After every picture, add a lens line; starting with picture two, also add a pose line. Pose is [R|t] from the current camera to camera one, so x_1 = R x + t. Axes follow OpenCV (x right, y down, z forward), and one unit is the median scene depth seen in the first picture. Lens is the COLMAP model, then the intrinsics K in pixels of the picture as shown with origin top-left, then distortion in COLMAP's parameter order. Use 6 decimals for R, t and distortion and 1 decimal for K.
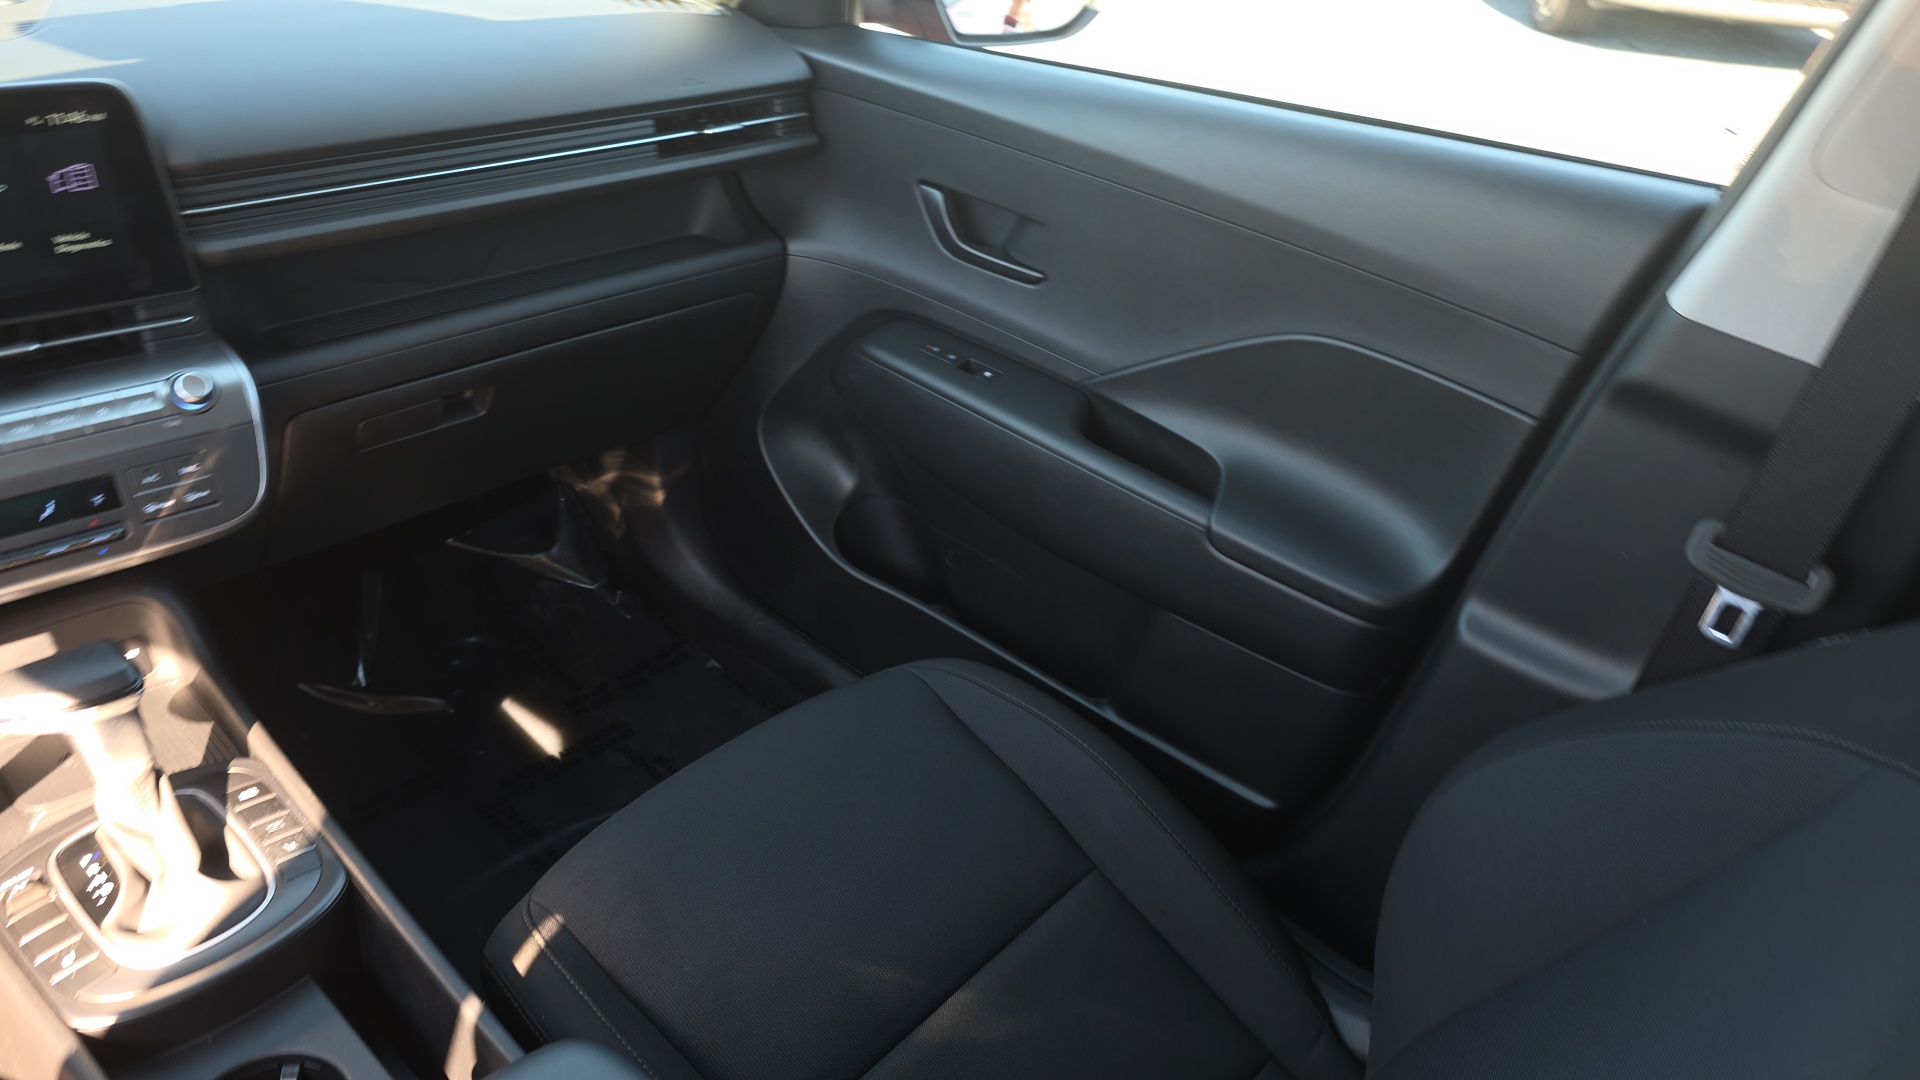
lens RADIAL K [[1306.3, 0, 947.4], [0, 1306.3, 511.0], [0, 0, 1]] dist [0.003161, -0.001156]
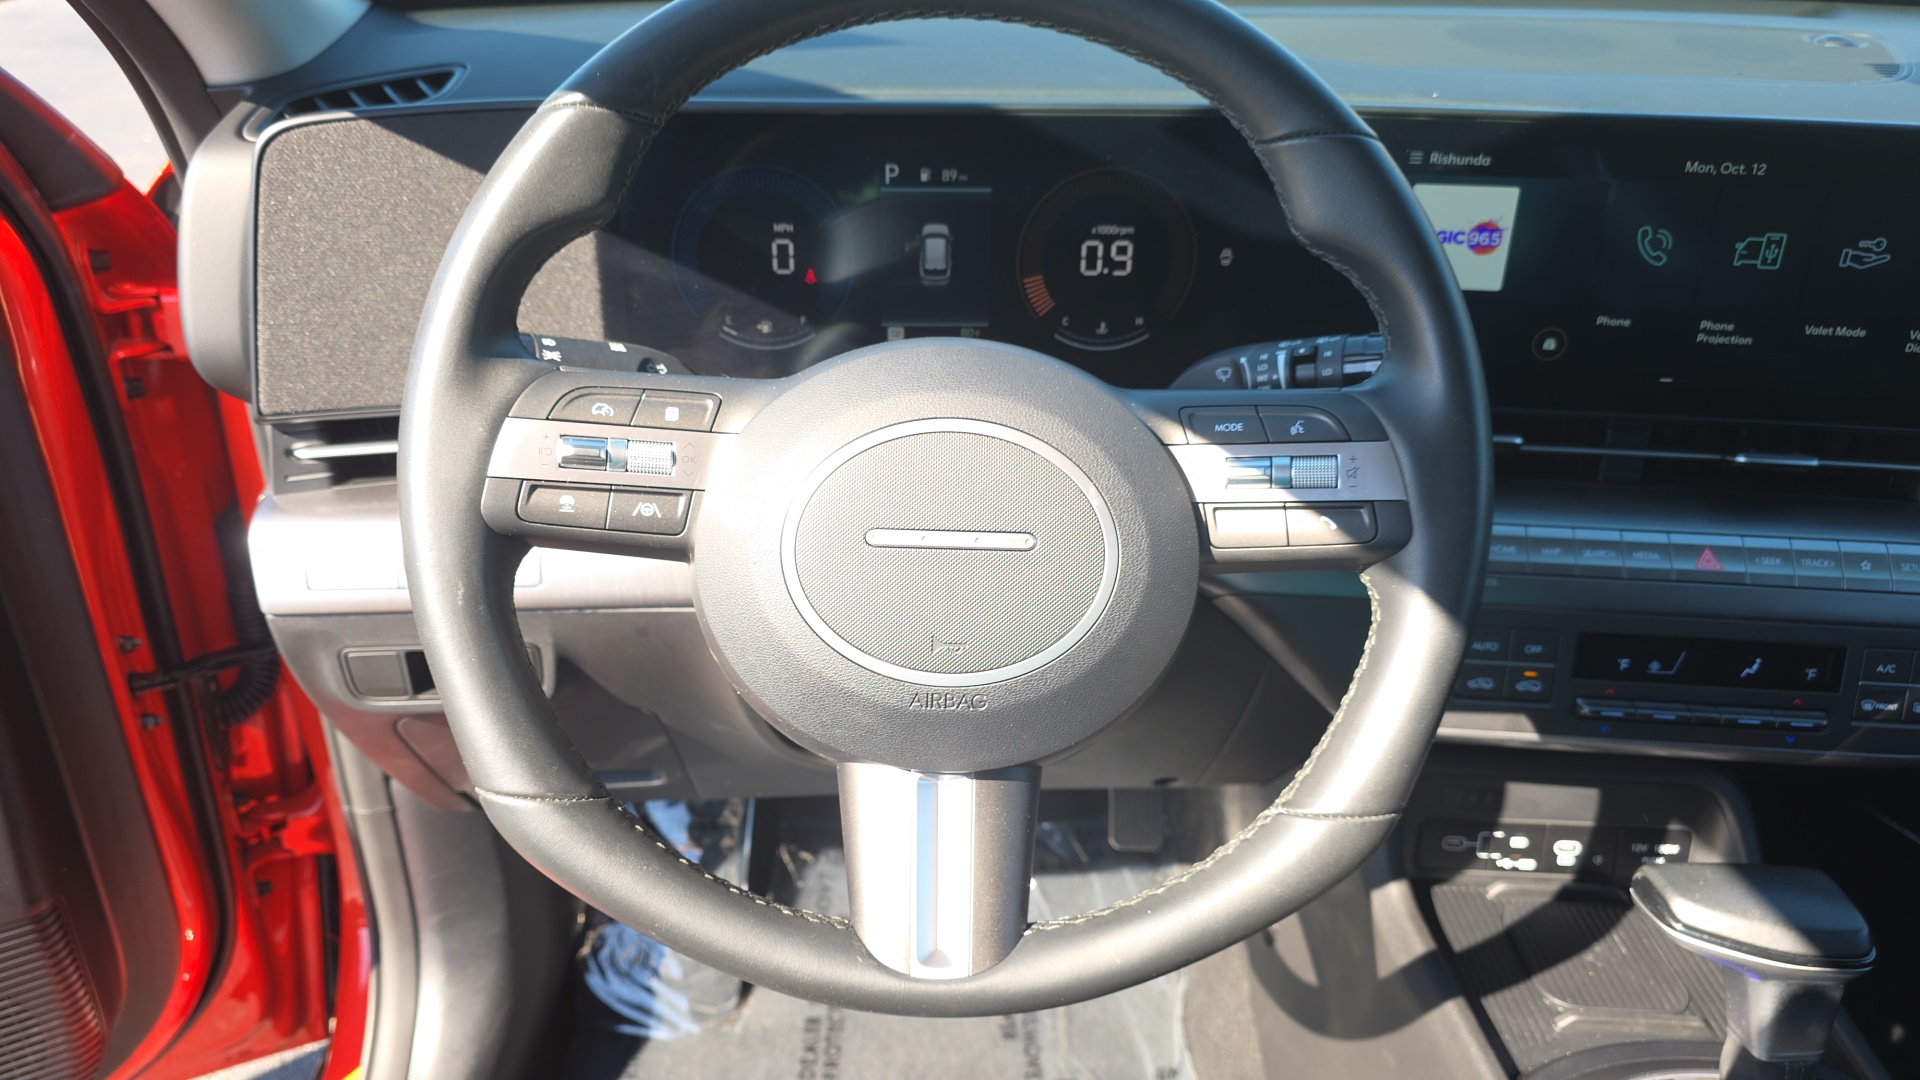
lens RADIAL K [[1309.9, 0, 922.6], [0, 1309.9, 555.8], [0, 0, 1]] dist [0.037481, -0.052649]
pose [[0.678545, 0.286834, -0.676242, -0.492499], [-0.337044, 0.939554, 0.060329, 0.052743], [0.652670, 0.186988, 0.734205, 0.098669]]
